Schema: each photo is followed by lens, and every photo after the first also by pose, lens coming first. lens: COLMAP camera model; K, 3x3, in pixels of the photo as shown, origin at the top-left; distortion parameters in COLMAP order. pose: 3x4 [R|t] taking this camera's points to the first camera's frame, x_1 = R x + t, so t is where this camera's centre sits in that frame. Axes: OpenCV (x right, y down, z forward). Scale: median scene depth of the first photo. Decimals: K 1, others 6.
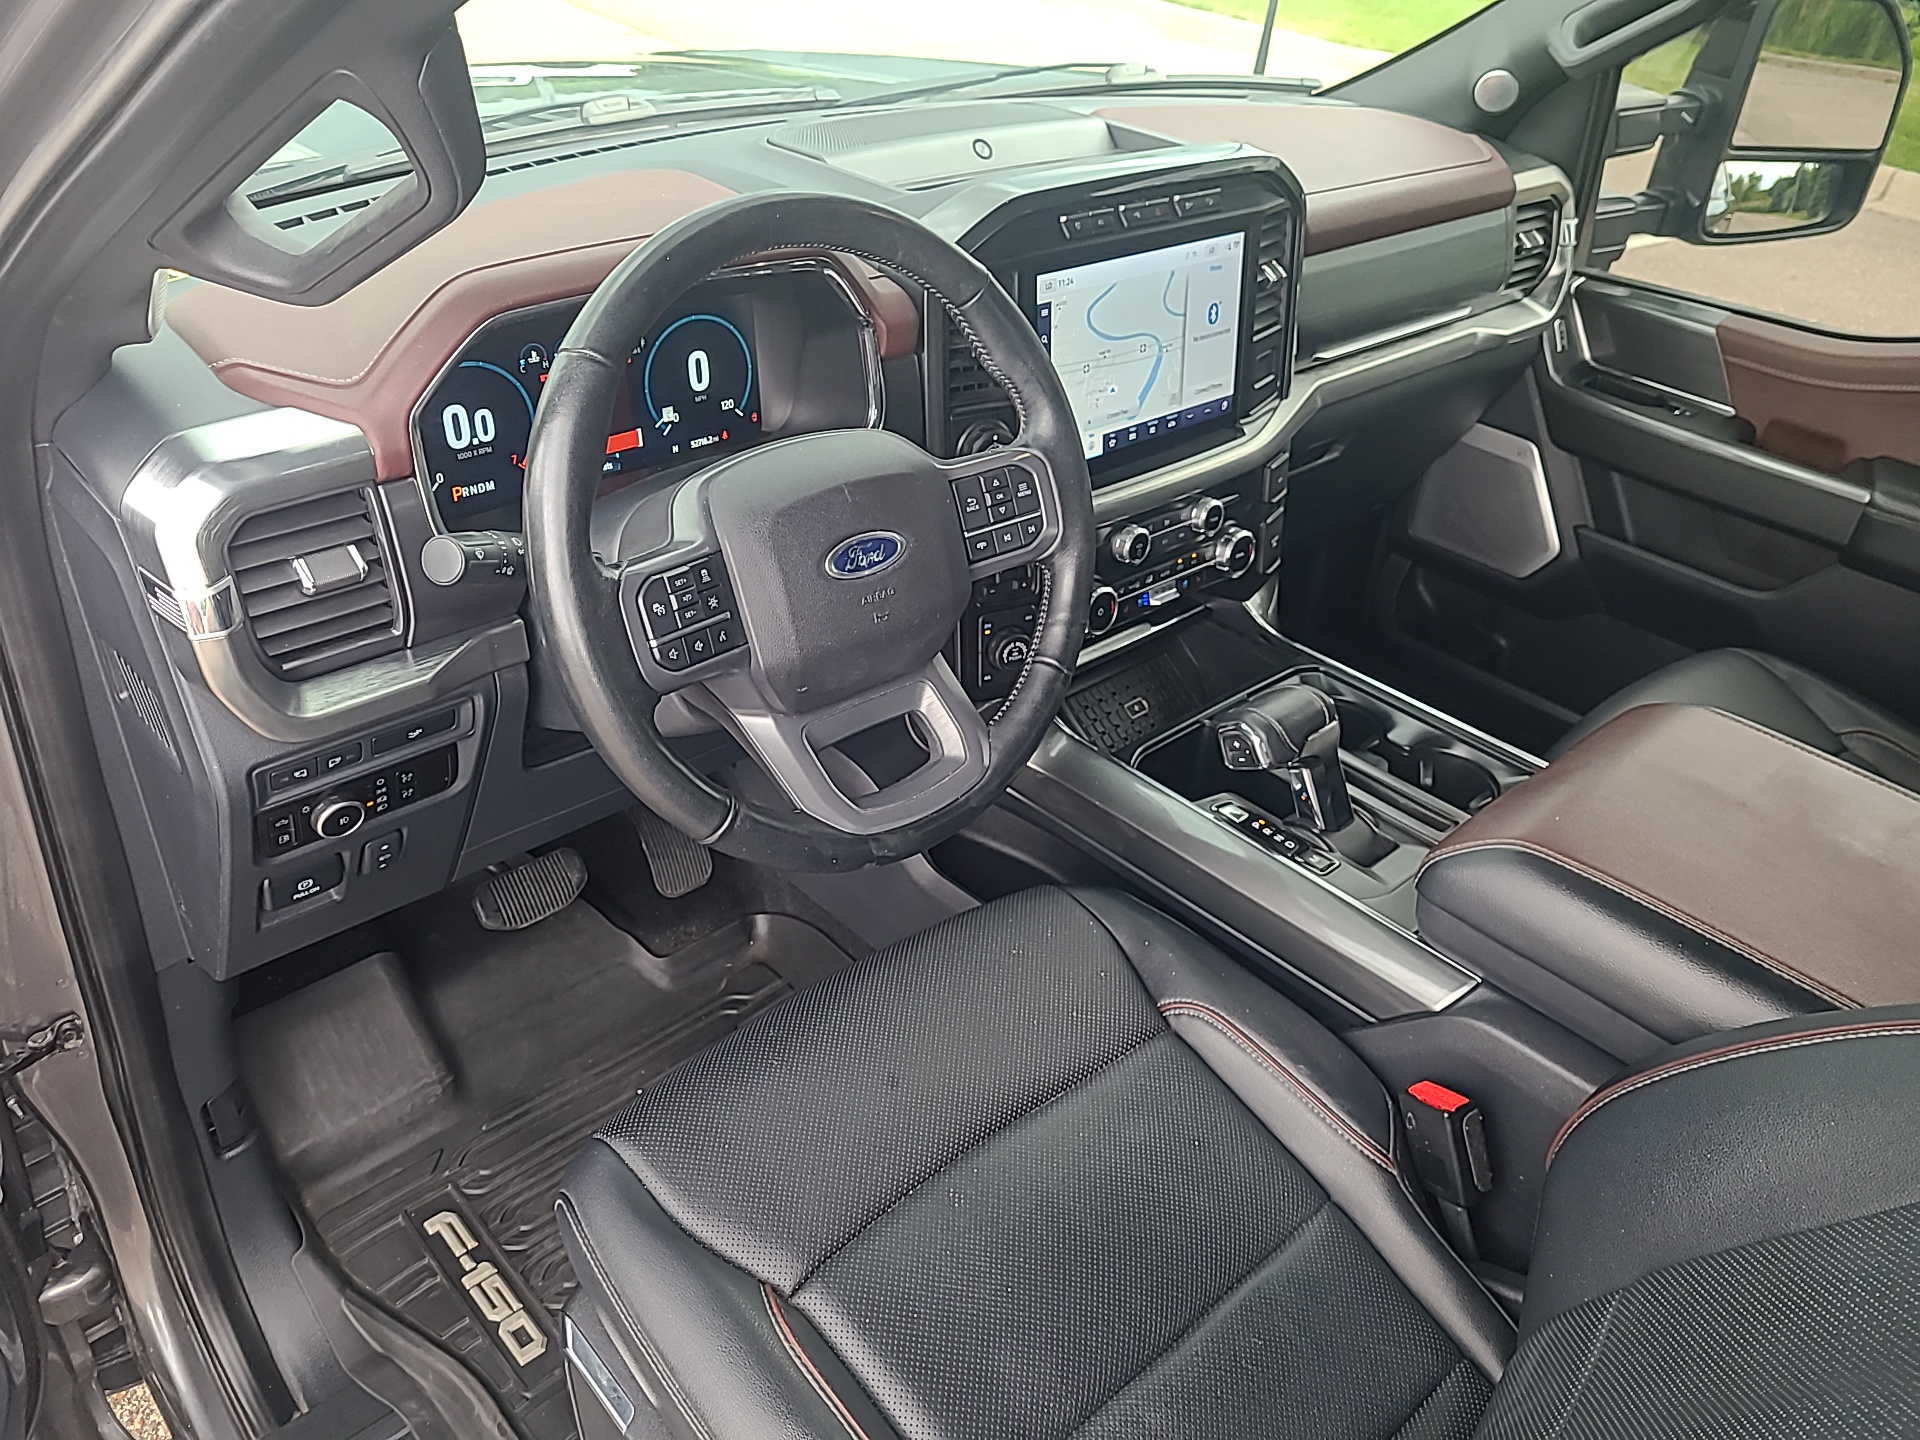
lens RADIAL K [[1490.6, 0, 935.3], [0, 1490.6, 713.1], [0, 0, 1]] dist [0.070396, -0.109324]
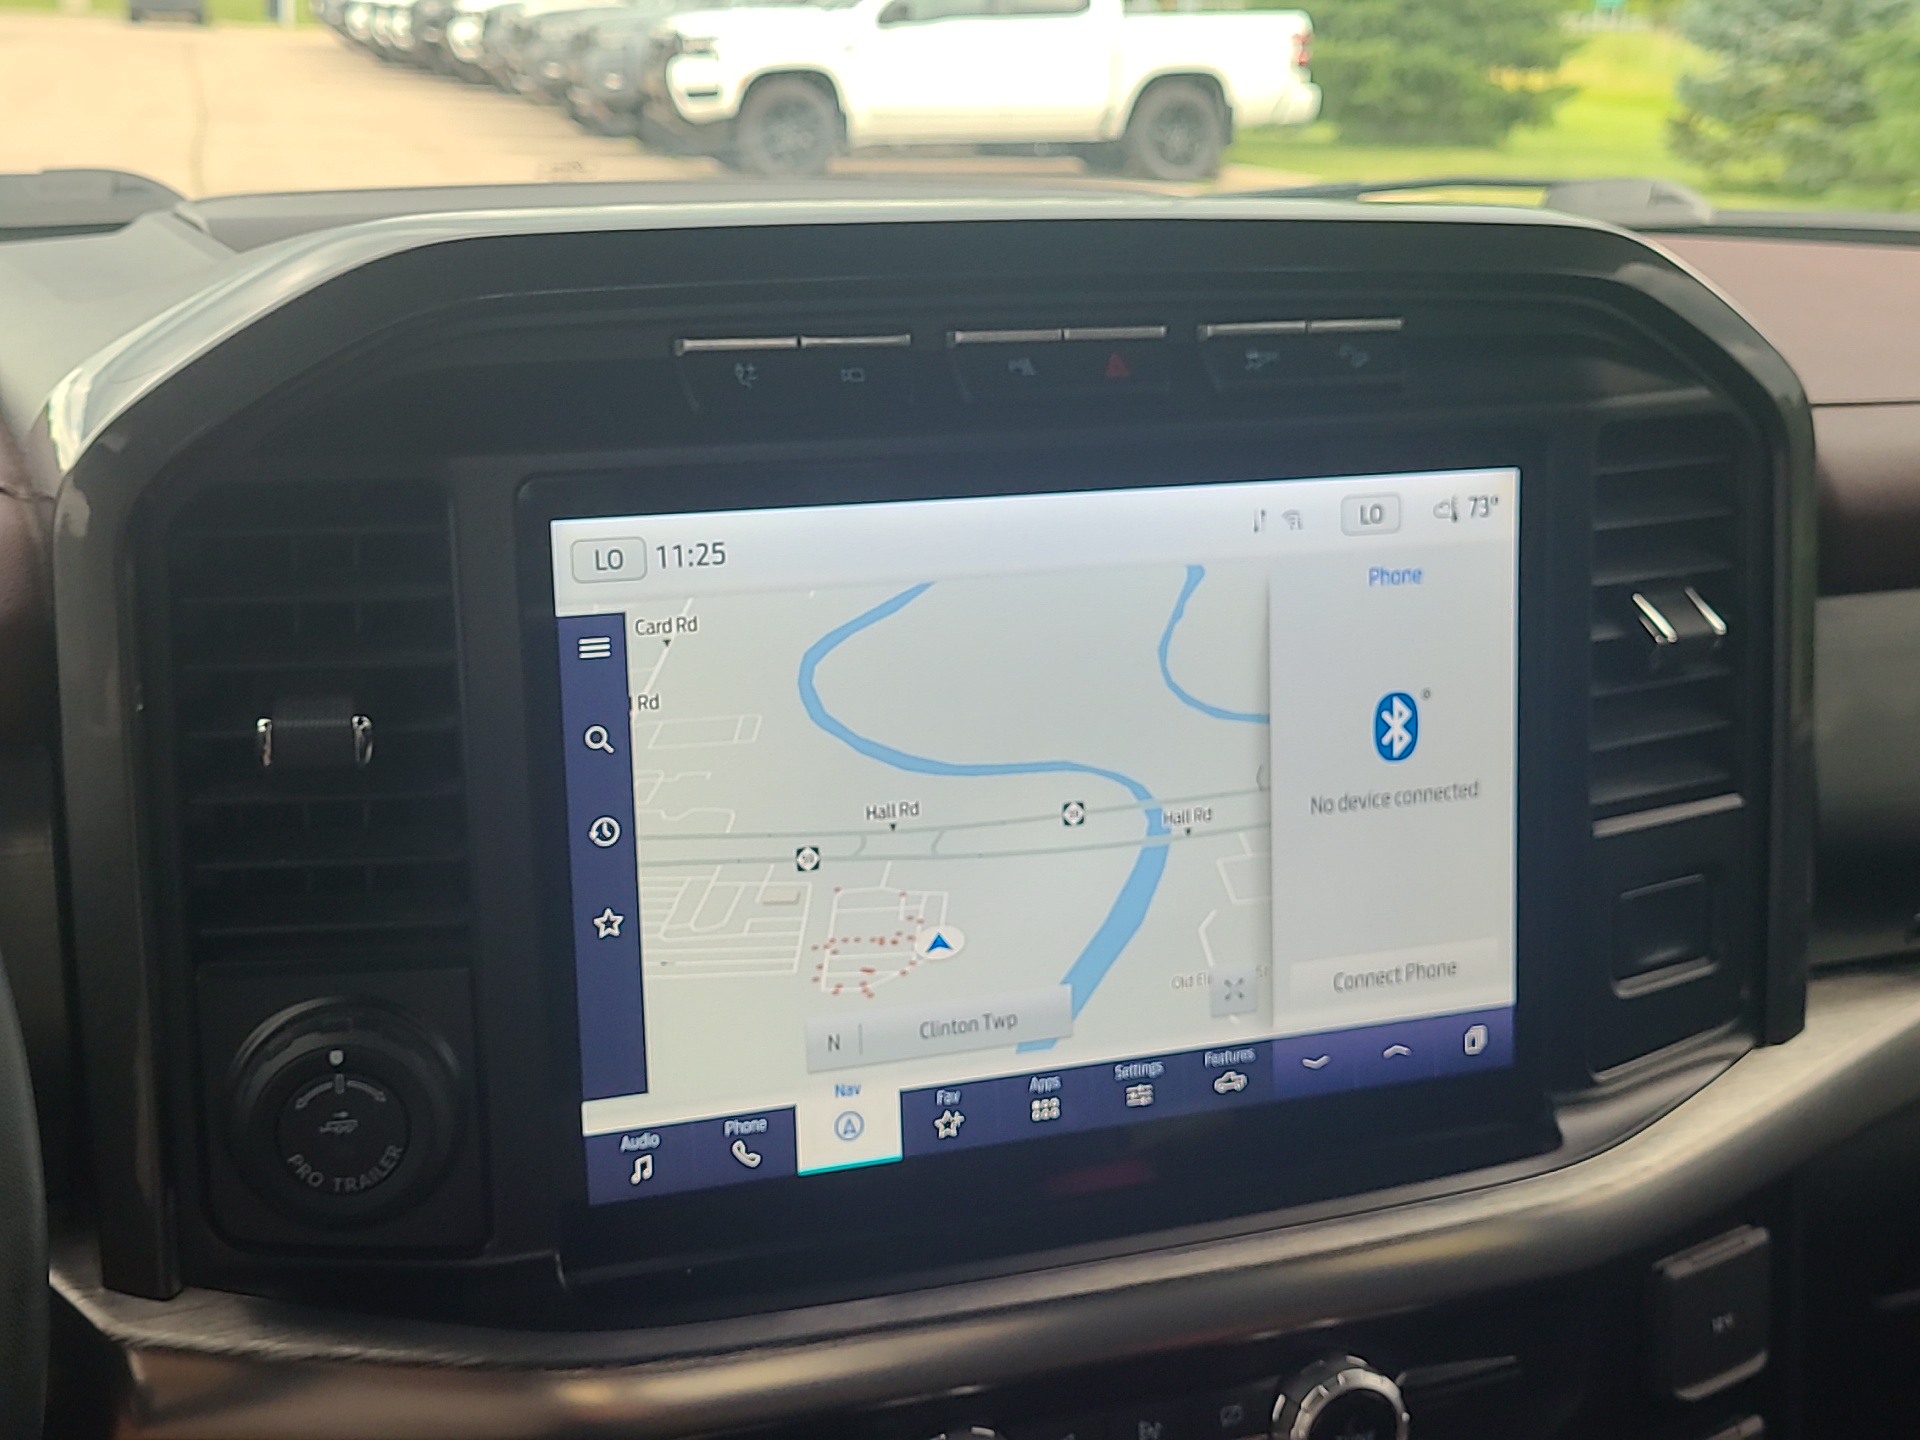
lens RADIAL K [[2700.6, 0, 961.1], [0, 2700.6, 746.0], [0, 0, 1]] dist [0.014670, 0.039346]
pose [[0.942879, 0.057288, -0.328174, 0.305662], [-0.151279, 0.951305, -0.268576, -0.118789], [0.296807, 0.302881, 0.905632, 0.547114]]
